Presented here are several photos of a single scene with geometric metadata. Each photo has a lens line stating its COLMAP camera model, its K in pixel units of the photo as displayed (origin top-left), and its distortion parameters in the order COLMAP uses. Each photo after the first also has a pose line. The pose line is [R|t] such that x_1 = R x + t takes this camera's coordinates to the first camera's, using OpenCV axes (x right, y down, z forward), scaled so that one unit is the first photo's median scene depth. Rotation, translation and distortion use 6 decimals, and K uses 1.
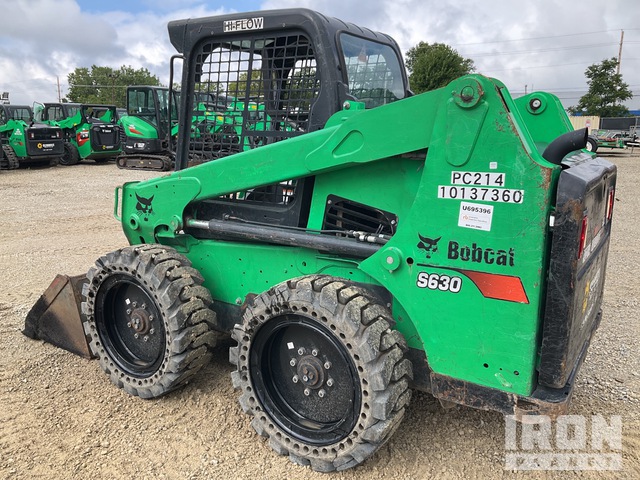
lens RADIAL K [[513.1, 0, 320.0], [0, 513.1, 240.0], [0, 0, 1]] dist [0.026790, 0.000236]
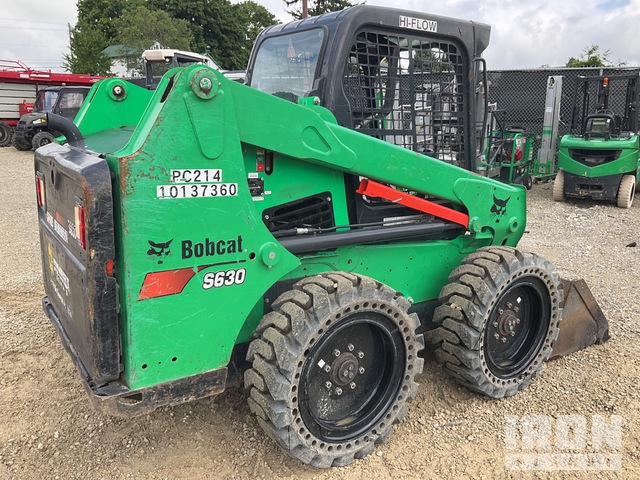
lens RADIAL K [[513.1, 0, 320.0], [0, 513.1, 240.0], [0, 0, 1]] dist [0.026790, 0.000236]
pose [[0.489051, -0.174079, 0.854708, -0.475035], [0.170150, 0.980098, 0.102261, -0.057213], [-0.855499, 0.095418, 0.508937, 0.281039]]
